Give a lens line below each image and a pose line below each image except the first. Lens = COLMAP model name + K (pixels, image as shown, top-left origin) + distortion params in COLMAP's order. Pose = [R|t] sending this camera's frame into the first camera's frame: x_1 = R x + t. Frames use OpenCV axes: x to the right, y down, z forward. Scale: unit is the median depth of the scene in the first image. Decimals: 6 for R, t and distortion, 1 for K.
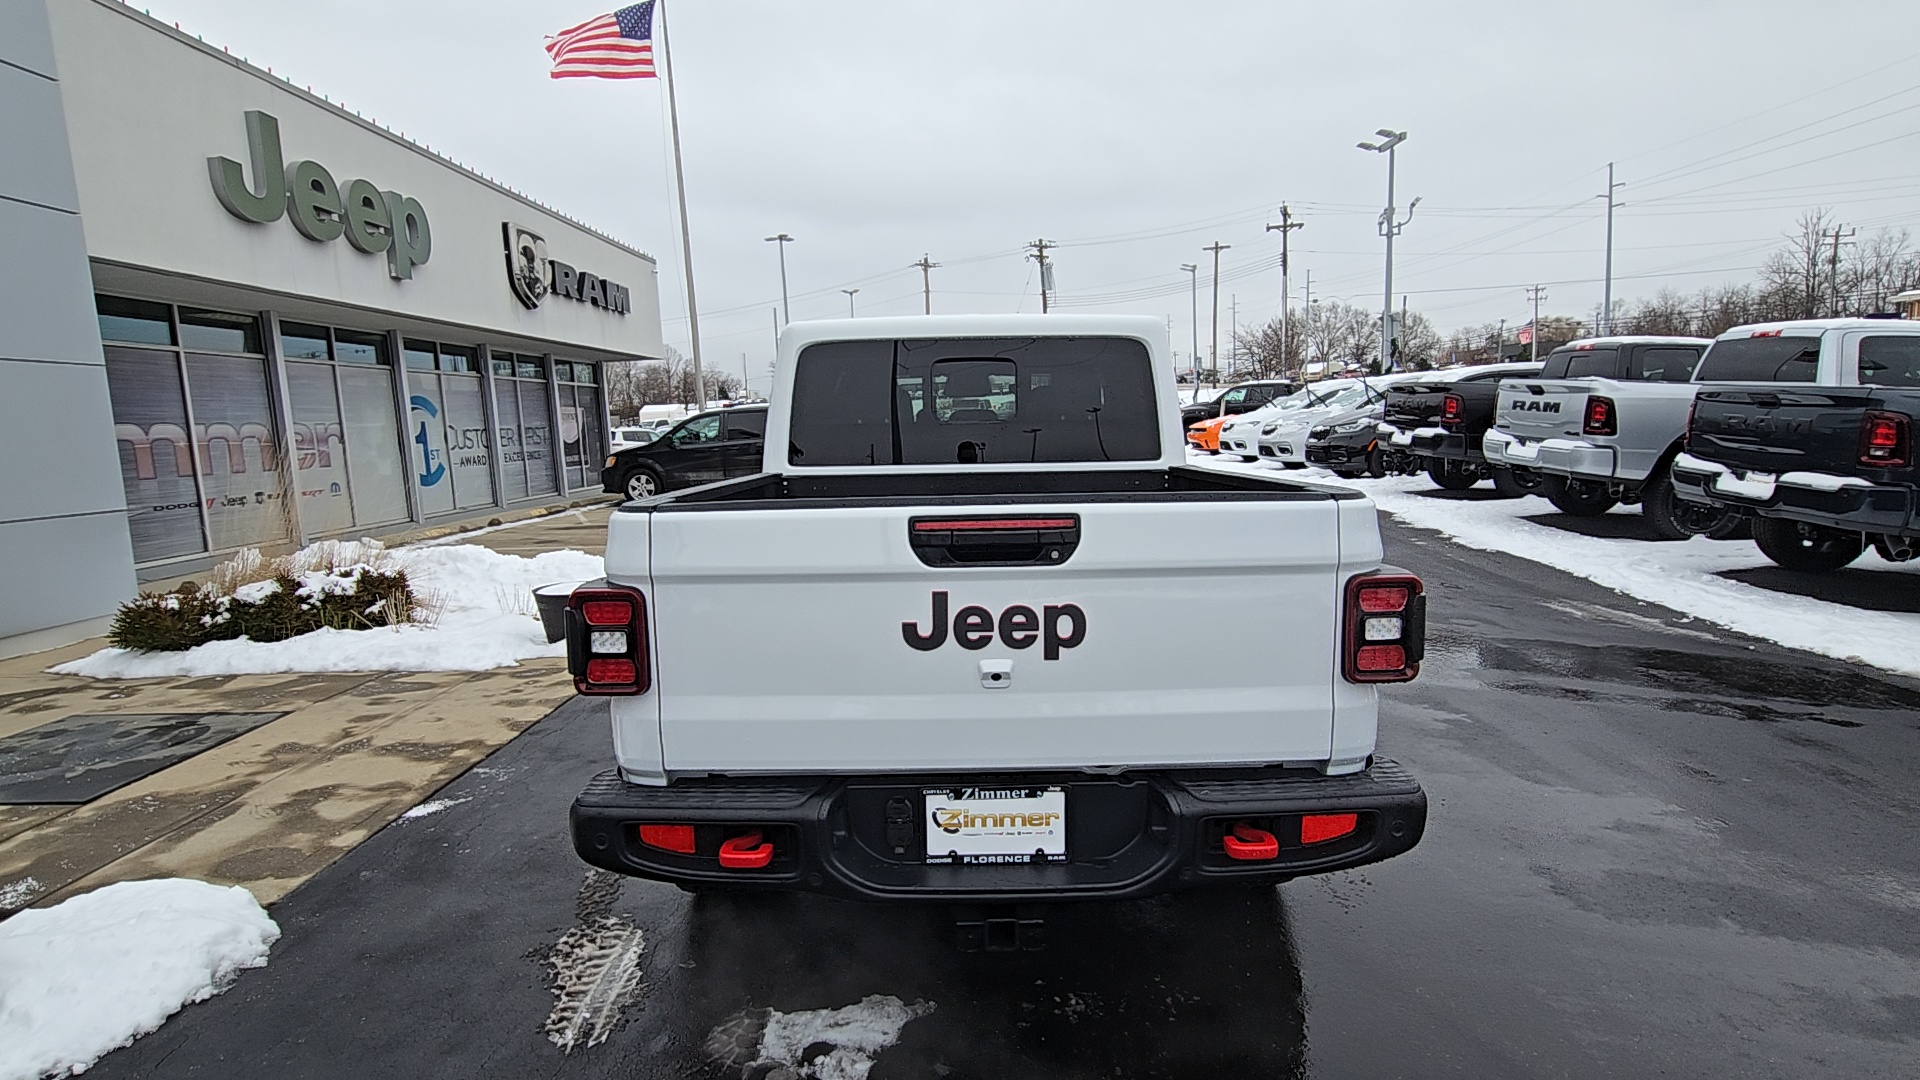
lens RADIAL K [[963.9, 0, 952.1], [0, 963.9, 548.5], [0, 0, 1]] dist [0.001939, -0.001491]
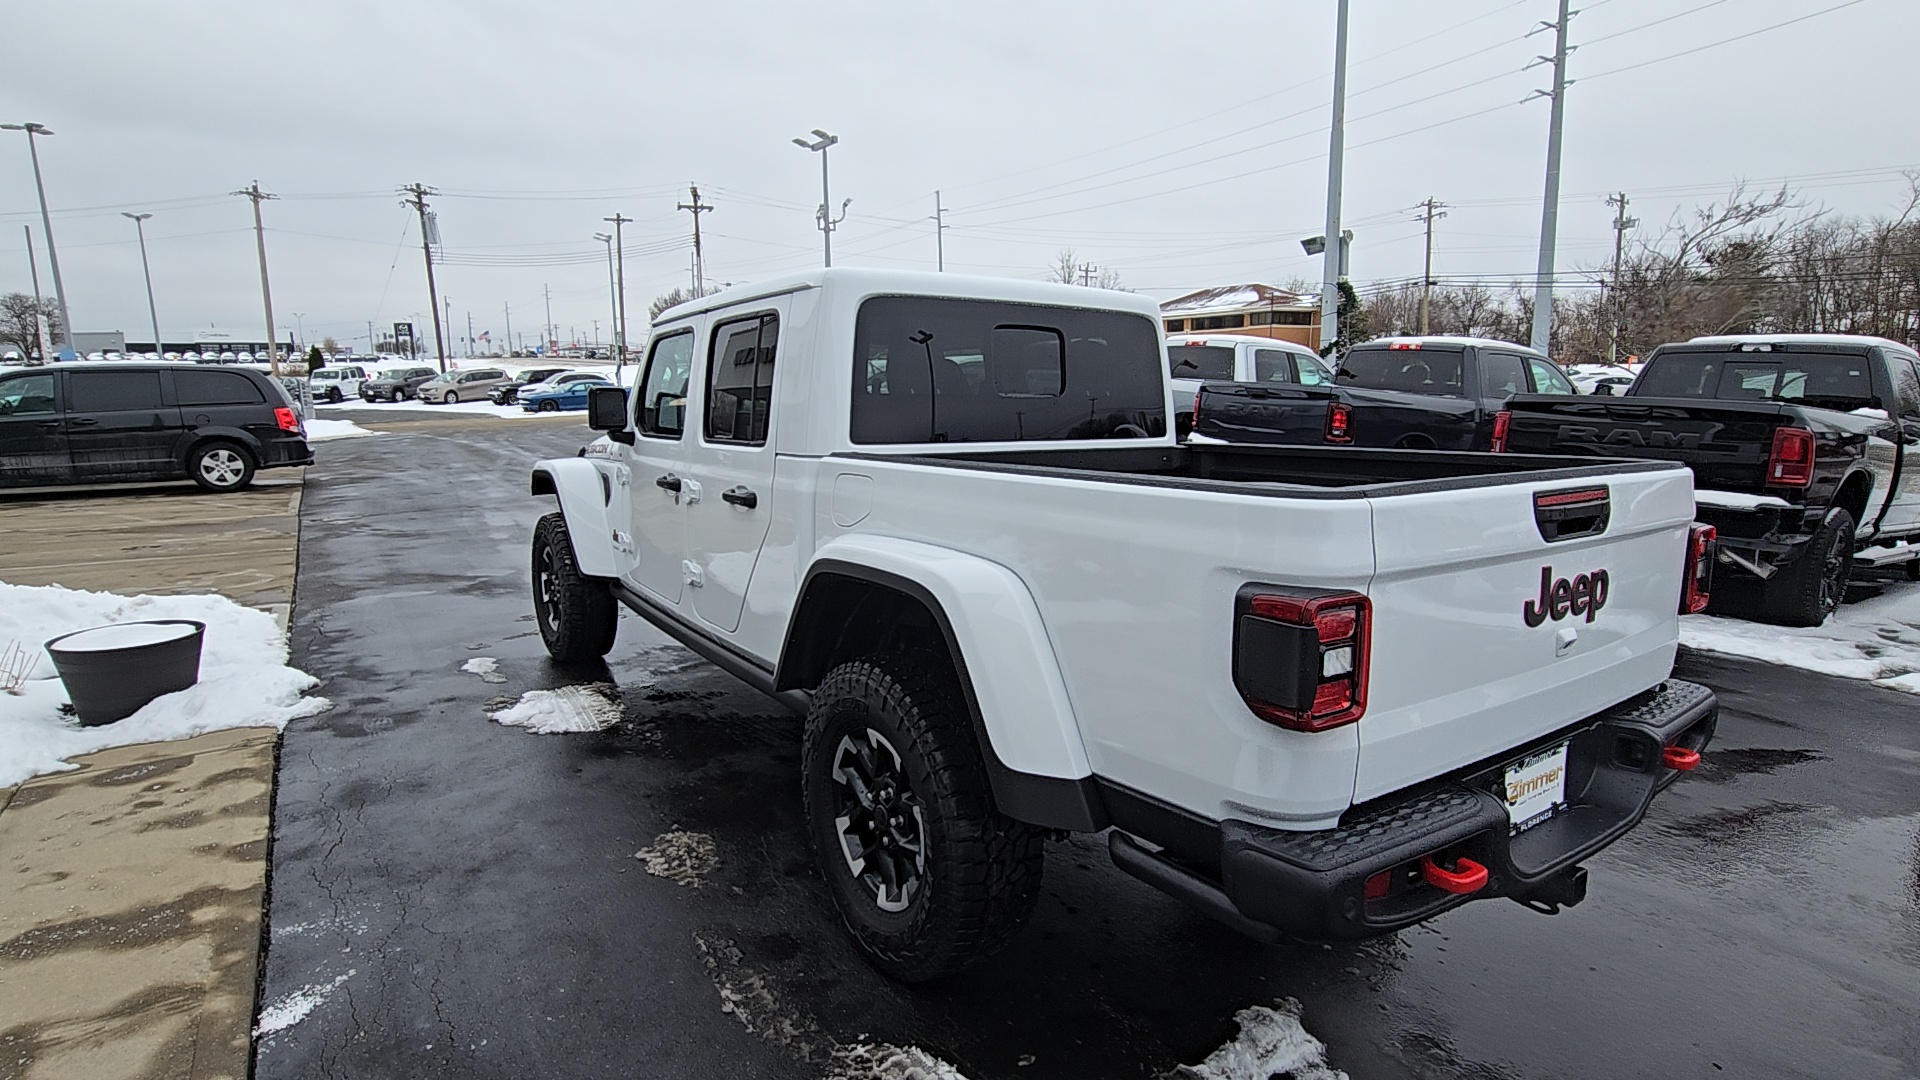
lens RADIAL K [[963.9, 0, 948.6], [0, 963.9, 547.9], [0, 0, 1]] dist [0.001939, -0.001491]
pose [[0.818139, -0.065245, 0.571307, -0.200632], [0.053299, 0.997869, 0.037632, -0.008403], [-0.572545, -0.000338, 0.819873, 0.098184]]
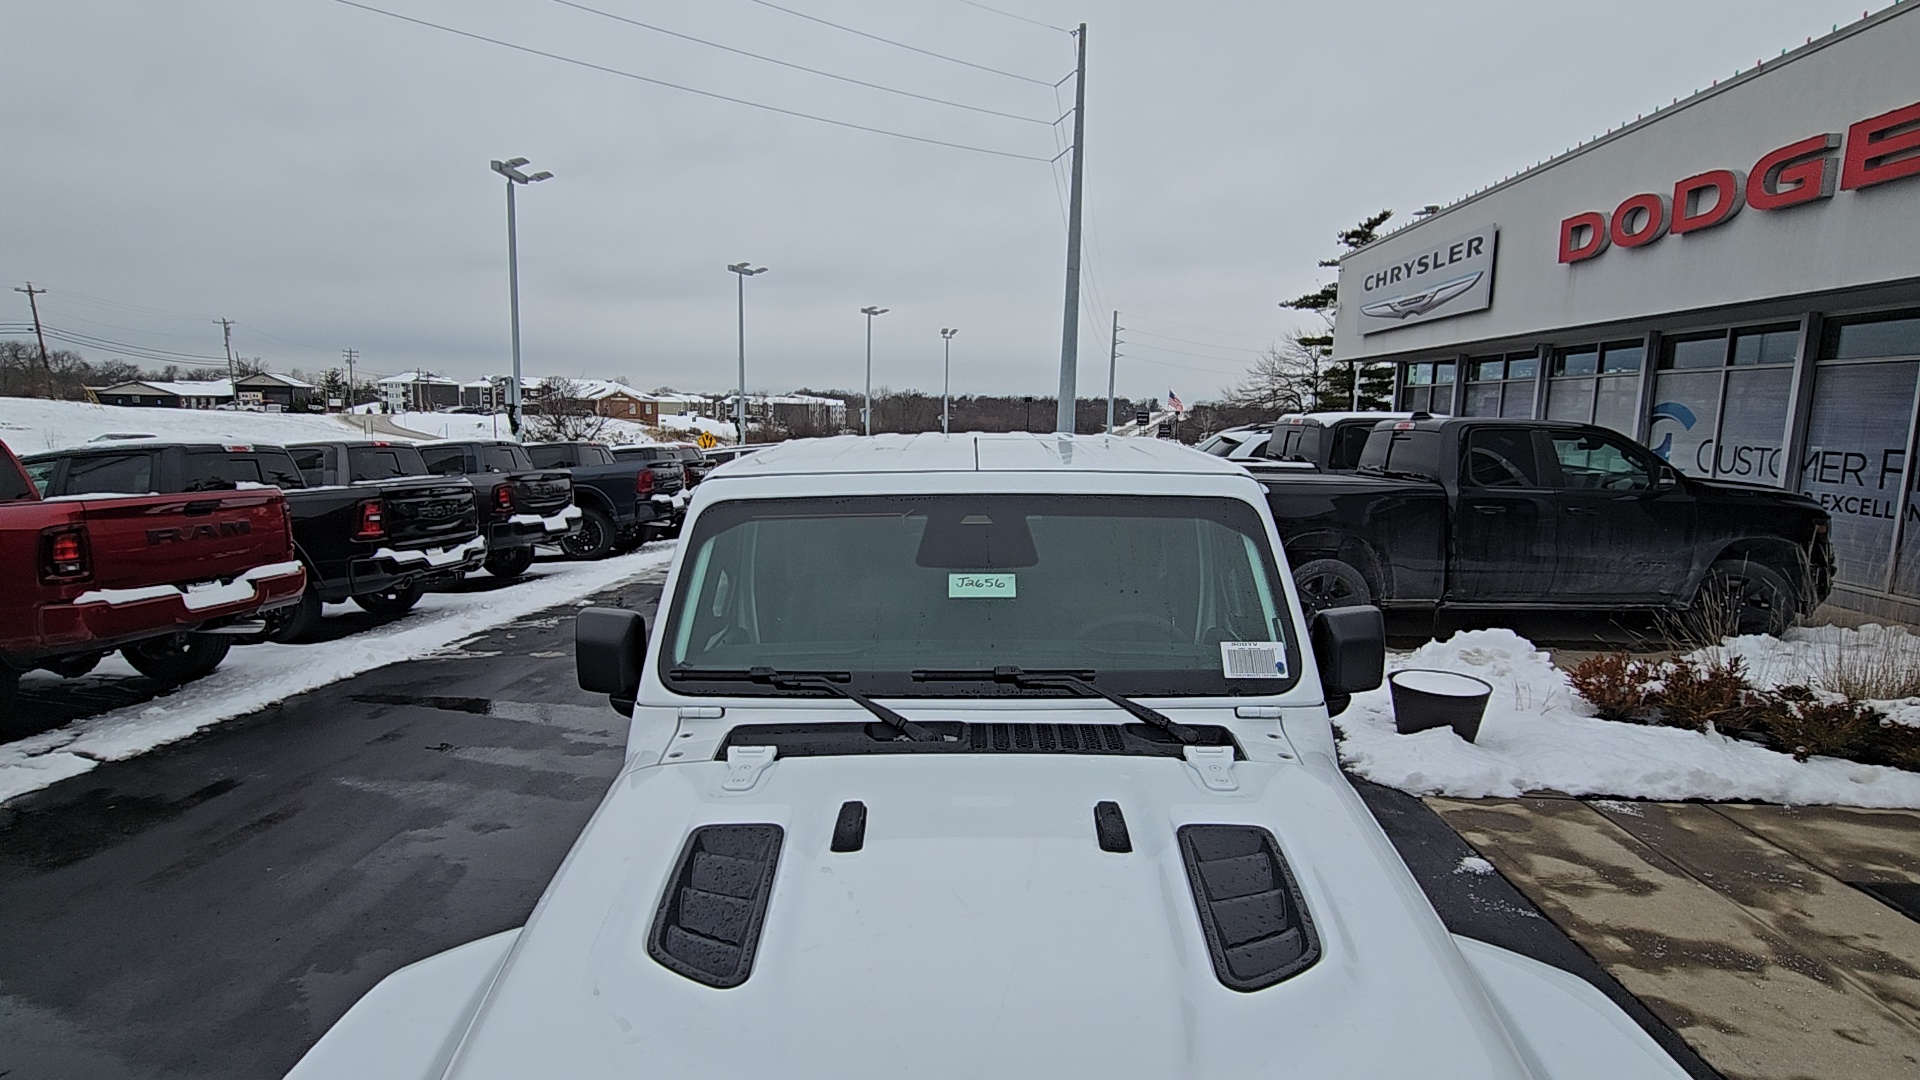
lens RADIAL K [[963.9, 0, 953.2], [0, 963.9, 553.1], [0, 0, 1]] dist [0.001939, -0.001491]
pose [[-0.999643, 0.019923, 0.017784, 0.009189], [0.024077, 0.960438, 0.277450, -0.146912], [-0.011553, 0.277780, -0.960575, 0.737520]]
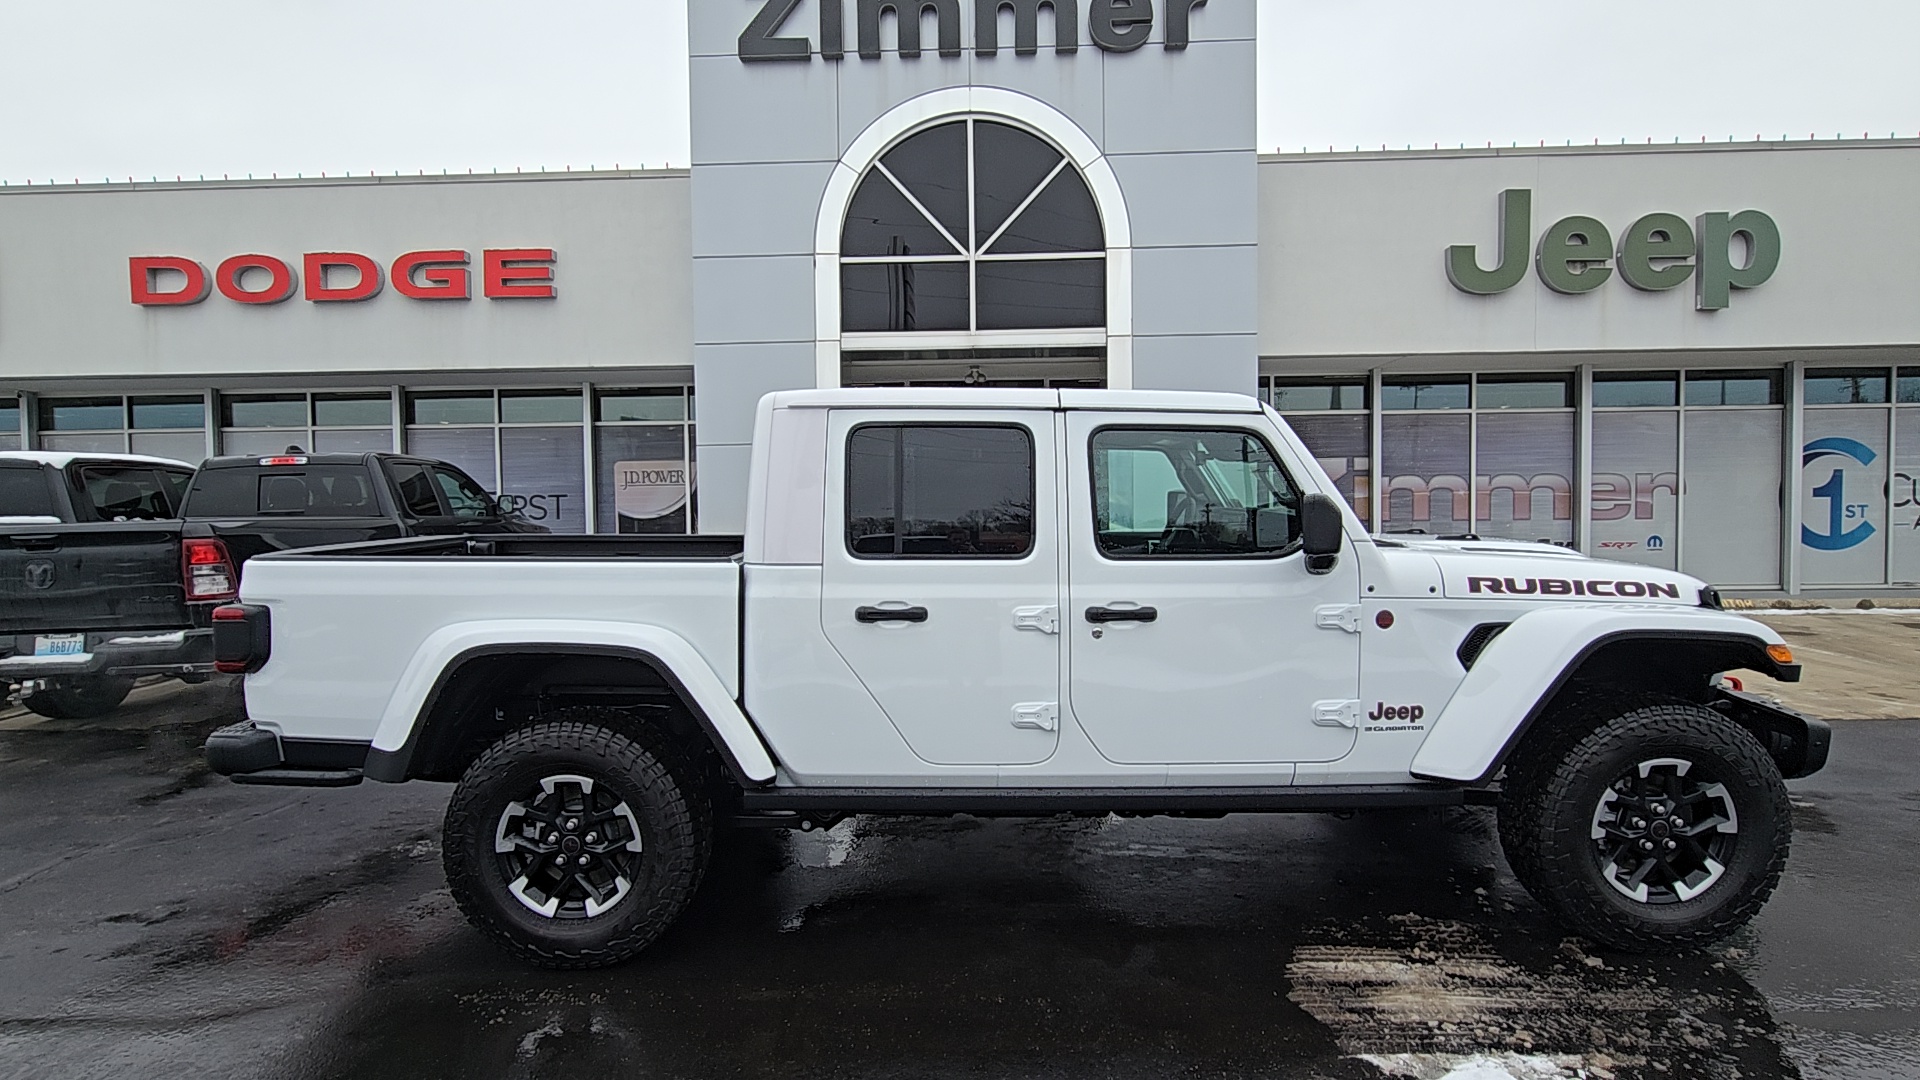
lens RADIAL K [[963.9, 0, 955.6], [0, 963.9, 550.2], [0, 0, 1]] dist [0.001939, -0.001491]
pose [[-0.005509, 0.084027, -0.996448, 0.391178], [-0.120409, 0.989157, 0.084078, -0.066774], [0.992709, 0.120445, 0.004668, 0.414951]]
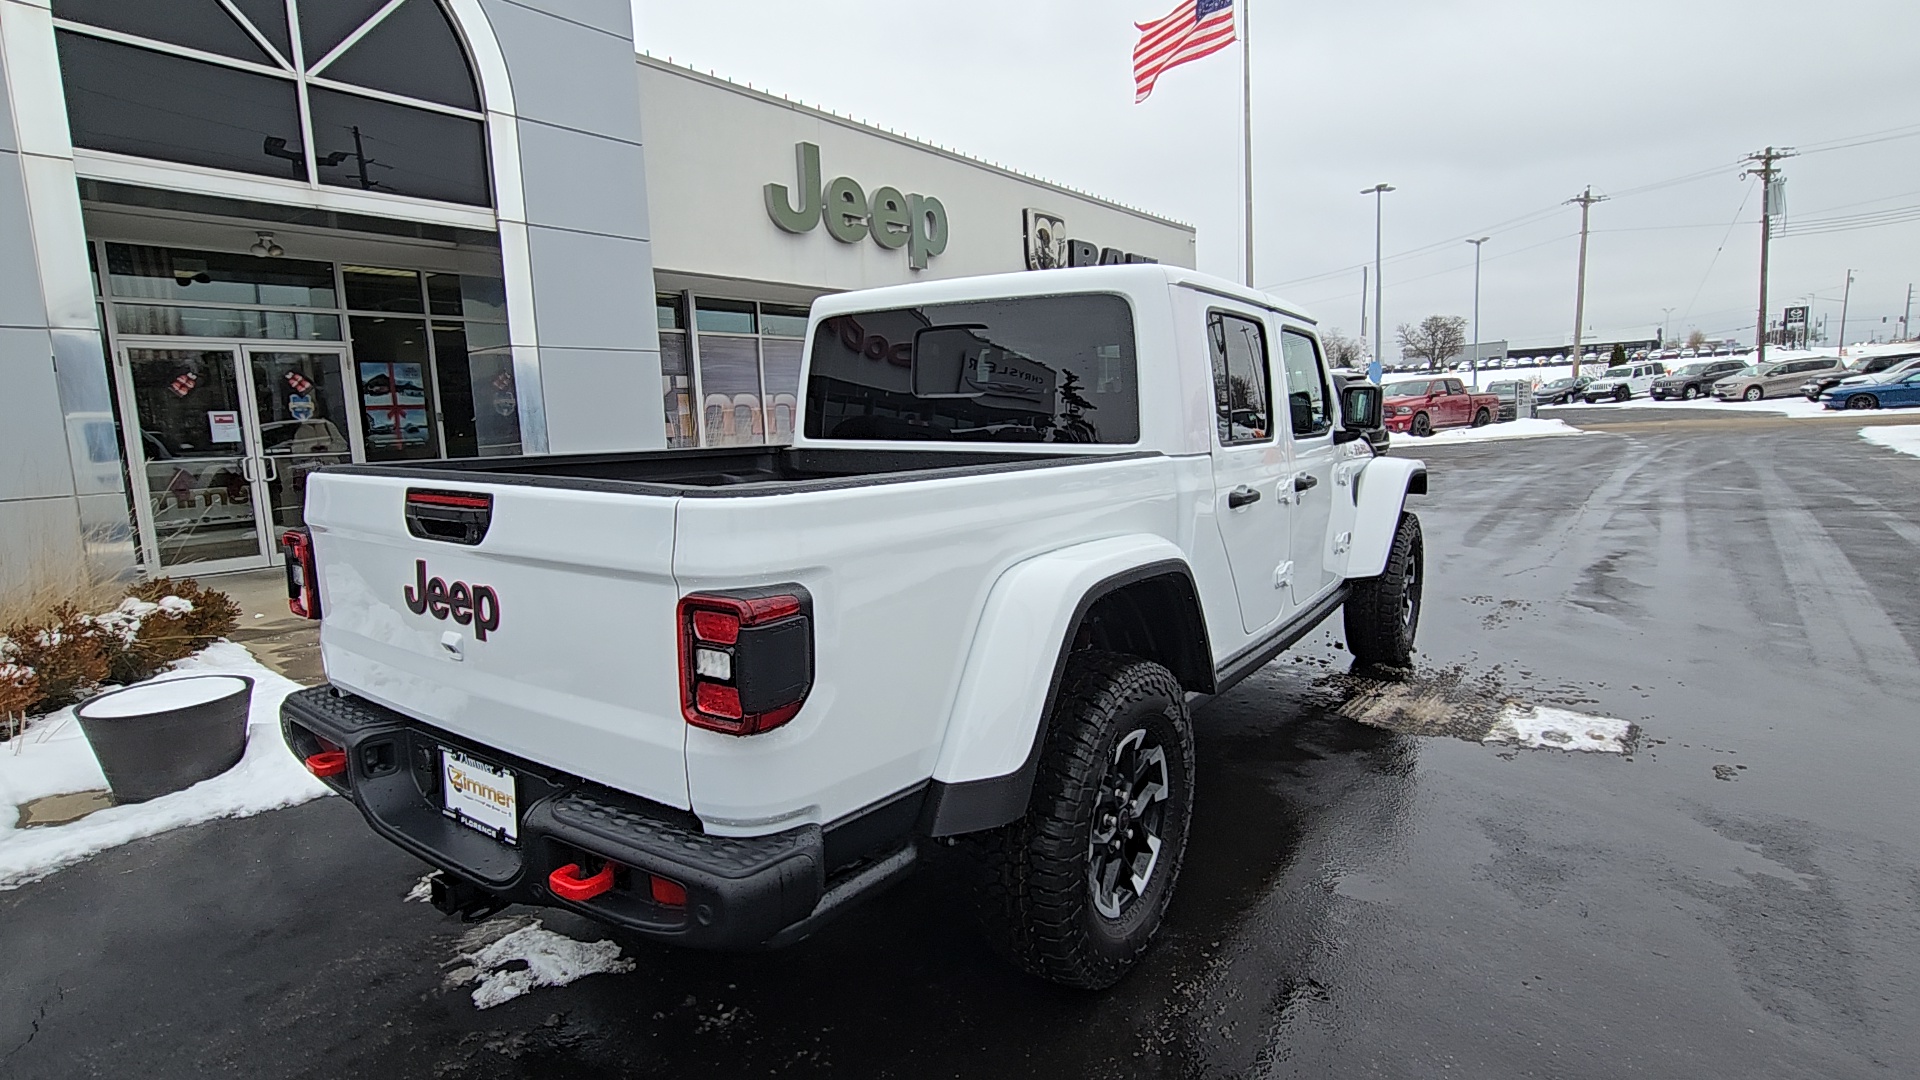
lens RADIAL K [[963.9, 0, 951.8], [0, 963.9, 550.4], [0, 0, 1]] dist [0.001939, -0.001491]
pose [[0.813992, 0.093643, -0.573279, 0.195189], [-0.074756, 0.995601, 0.056482, -0.012636], [0.576046, -0.003120, 0.817411, 0.087105]]
